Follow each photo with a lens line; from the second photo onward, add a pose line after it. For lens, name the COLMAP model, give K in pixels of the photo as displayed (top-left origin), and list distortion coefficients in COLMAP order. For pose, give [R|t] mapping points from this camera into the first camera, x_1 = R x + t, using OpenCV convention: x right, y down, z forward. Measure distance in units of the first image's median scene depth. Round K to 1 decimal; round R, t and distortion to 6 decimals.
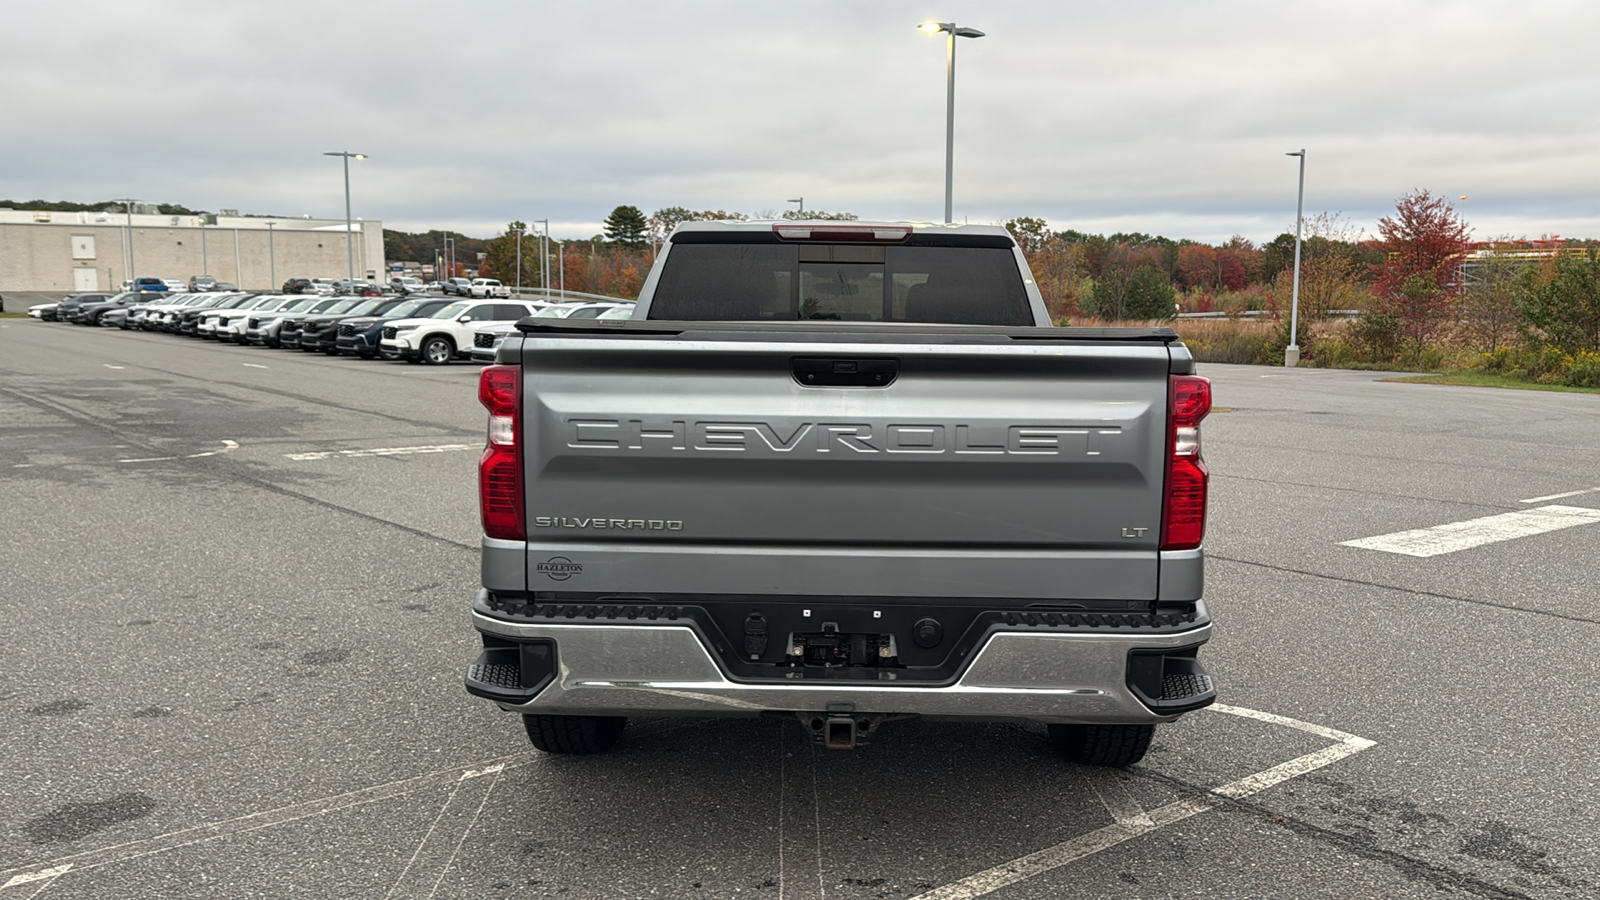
lens RADIAL K [[1260.5, 0, 823.8], [0, 1260.5, 447.7], [0, 0, 1]] dist [0.146935, -0.232879]
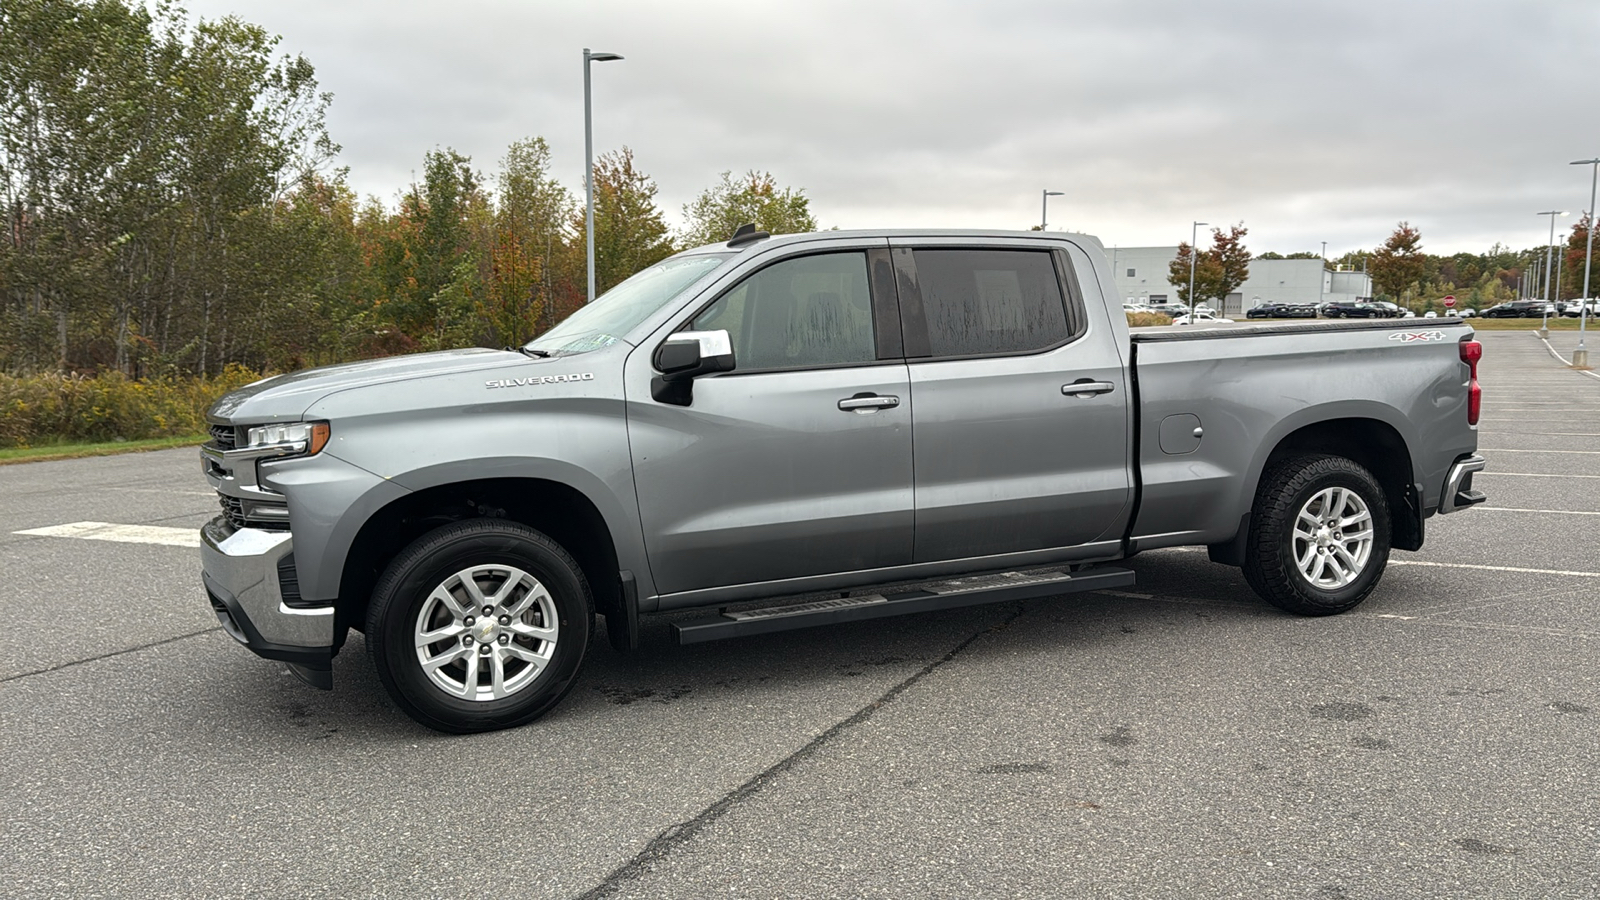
lens RADIAL K [[1283.3, 0, 831.9], [0, 1283.3, 455.7], [0, 0, 1]] dist [0.142158, -0.232173]
pose [[-0.402593, -0.093337, 0.910608, -1.252935], [0.102679, 0.983905, 0.146245, -0.208563], [-0.909602, 0.152377, -0.386529, 1.962574]]
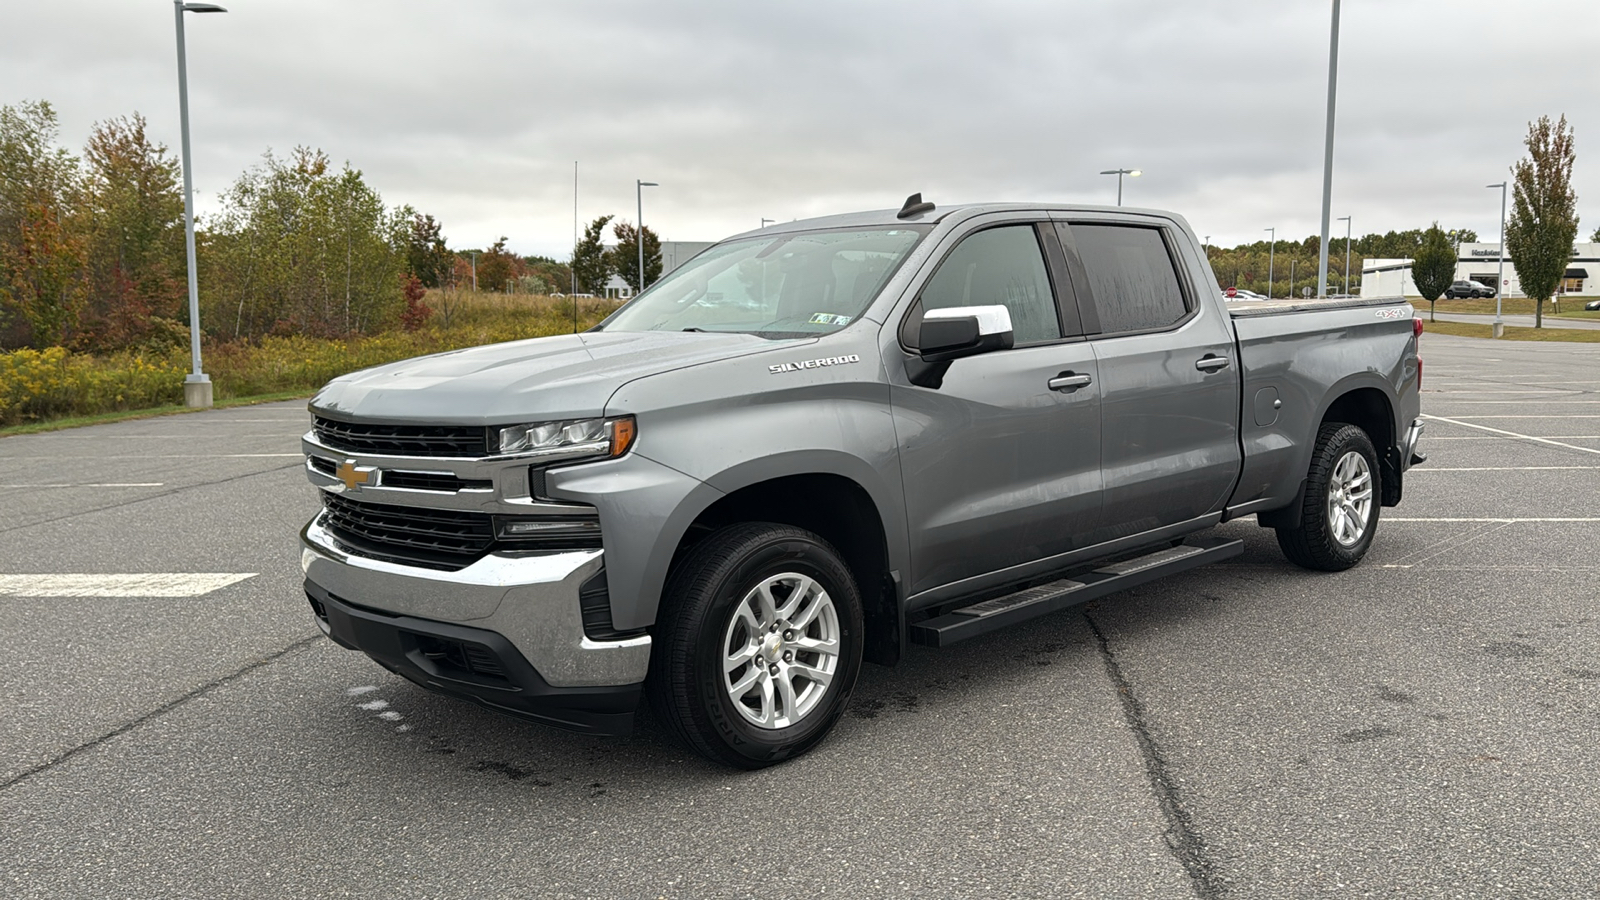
lens RADIAL K [[1283.3, 0, 831.9], [0, 1283.3, 455.7], [0, 0, 1]] dist [0.142158, -0.232173]
pose [[-0.696568, -0.074167, 0.713647, -0.868721], [0.085918, 0.978863, 0.185592, -0.246033], [-0.712328, 0.190593, -0.675473, 2.399297]]
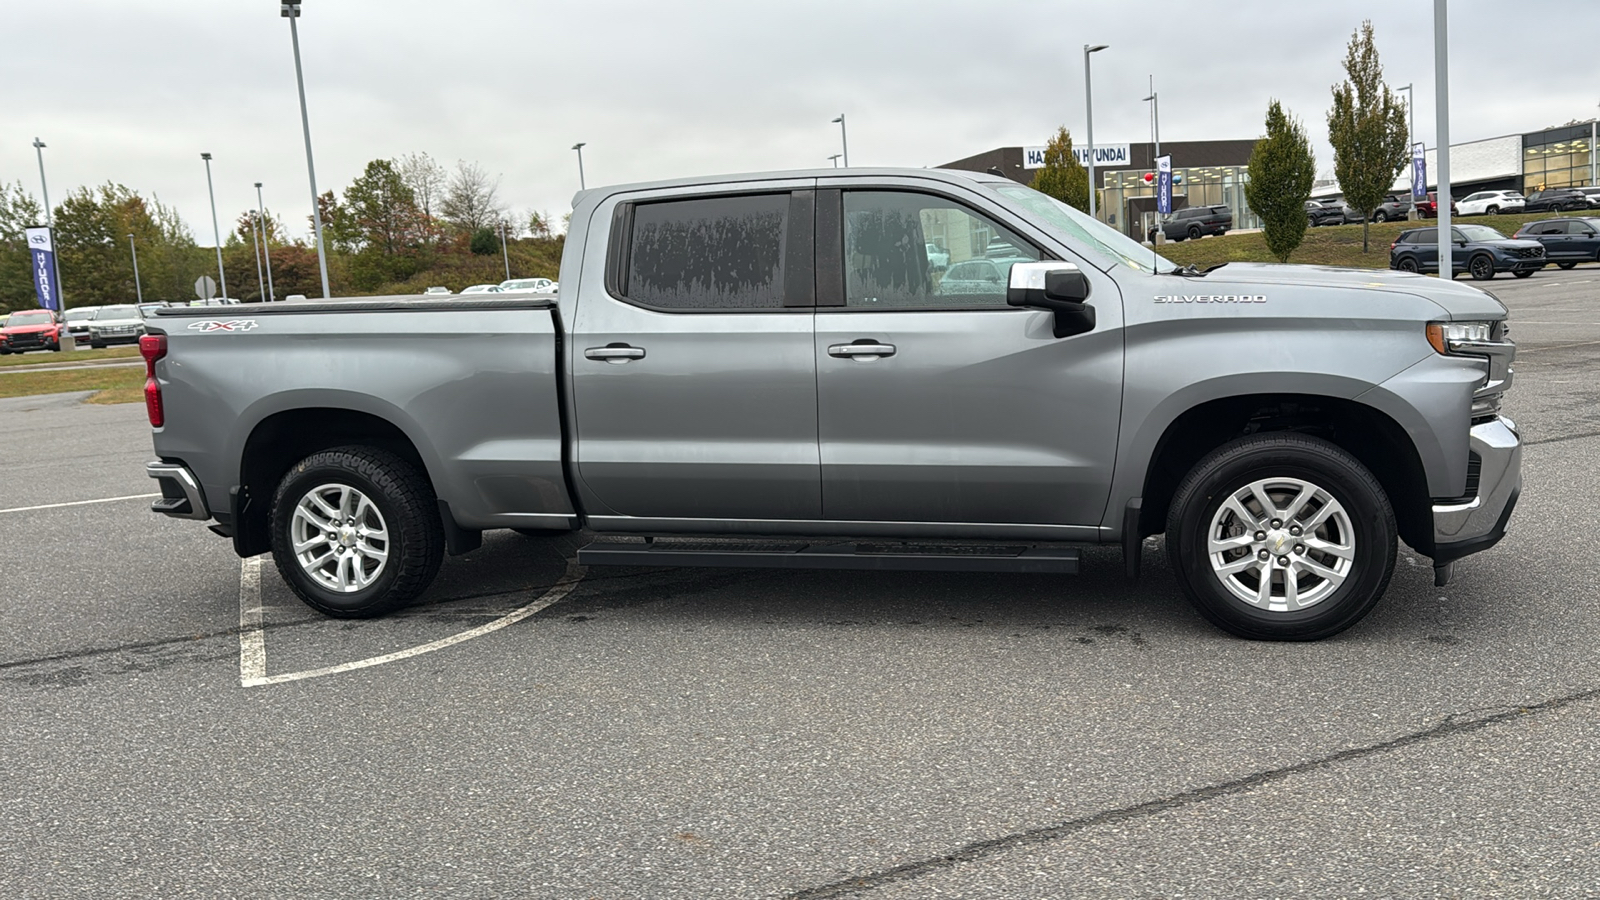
lens RADIAL K [[1257.6, 0, 834.3], [0, 1257.6, 468.5], [0, 0, 1]] dist [0.129873, -0.197745]
pose [[-0.258641, 0.144971, -0.955033, 1.305620], [-0.044208, 0.985862, 0.161623, -0.149246], [0.964961, 0.084023, -0.248576, 1.731840]]
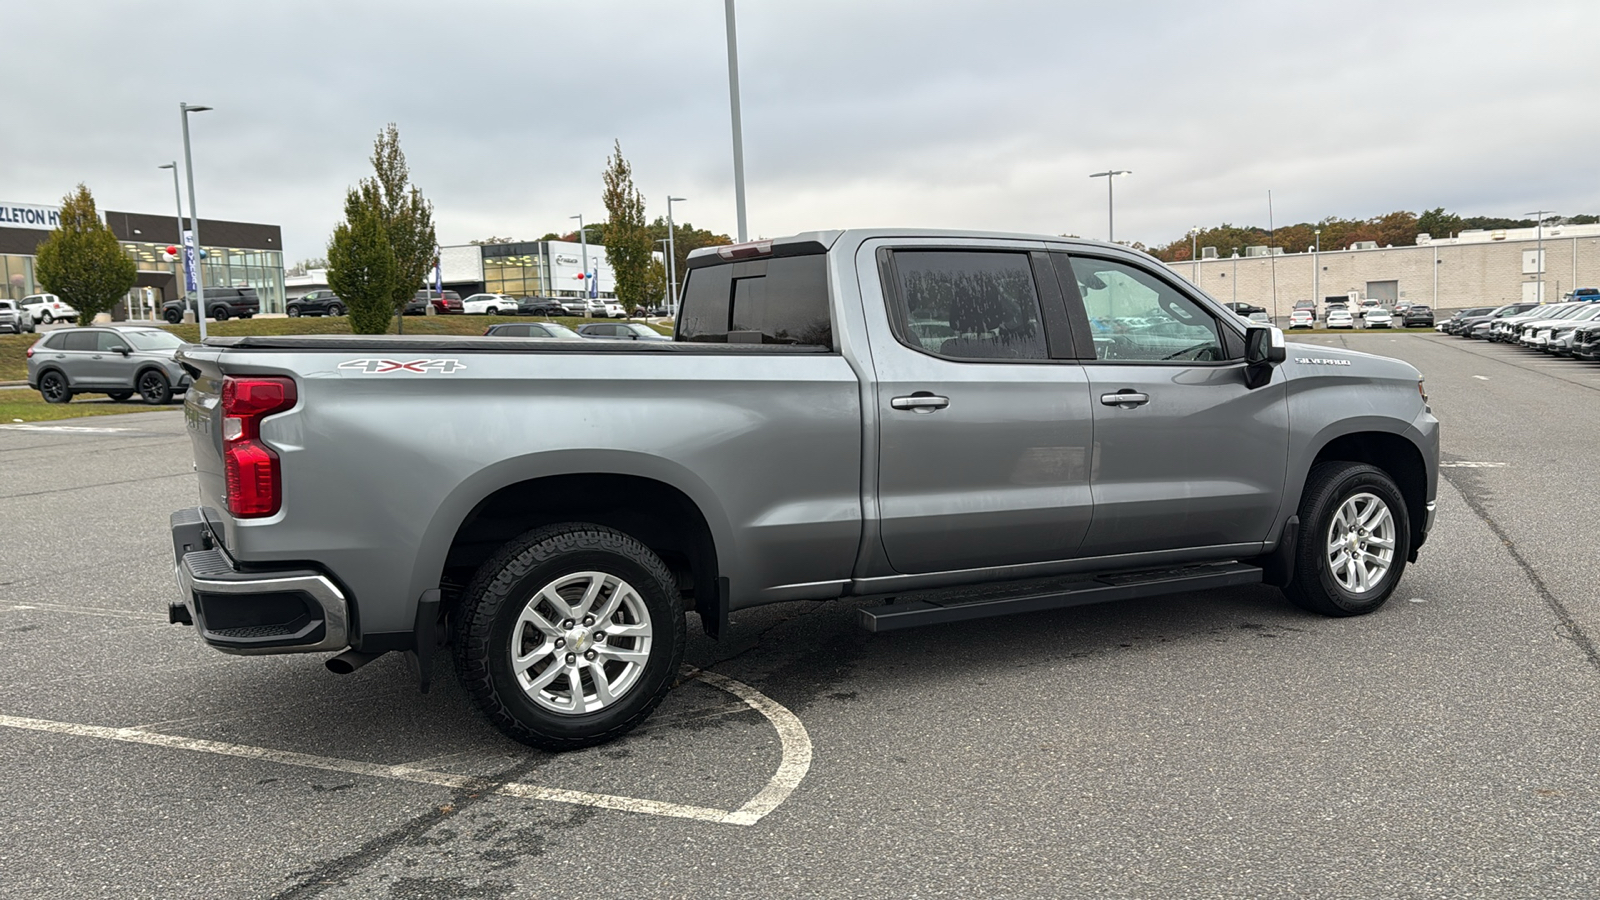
lens RADIAL K [[1257.2, 0, 837.8], [0, 1257.2, 451.7], [0, 0, 1]] dist [0.135898, -0.209728]
pose [[0.500128, 0.062294, -0.863708, 1.158240], [-0.067682, 0.997170, 0.032728, -0.044863], [0.863302, 0.042089, 0.502929, 0.620288]]
